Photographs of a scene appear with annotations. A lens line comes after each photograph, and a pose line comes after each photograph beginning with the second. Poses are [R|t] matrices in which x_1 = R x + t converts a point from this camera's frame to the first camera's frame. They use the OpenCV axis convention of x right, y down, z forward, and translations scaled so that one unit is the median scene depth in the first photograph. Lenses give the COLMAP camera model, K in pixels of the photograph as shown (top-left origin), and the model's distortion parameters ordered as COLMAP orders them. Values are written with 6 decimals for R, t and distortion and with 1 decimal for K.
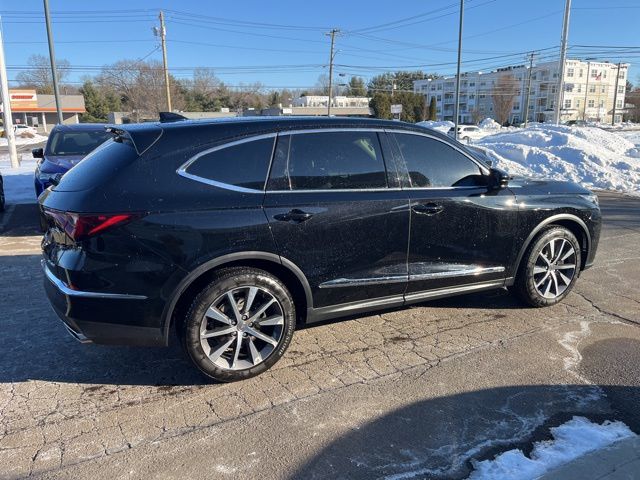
lens RADIAL K [[482.3, 0, 317.6], [0, 482.3, 233.2], [0, 0, 1]] dist [0.074965, -0.095887]
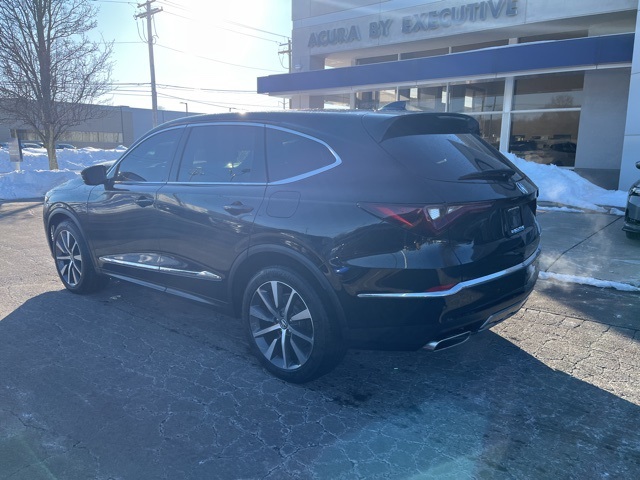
lens RADIAL K [[482.3, 0, 318.5], [0, 482.3, 238.2], [0, 0, 1]] dist [0.074965, -0.095887]
pose [[-0.391081, -0.160573, 0.906241, -0.943520], [0.197254, 0.947158, 0.252947, -0.222116], [-0.898970, 0.277682, -0.338742, 1.270295]]
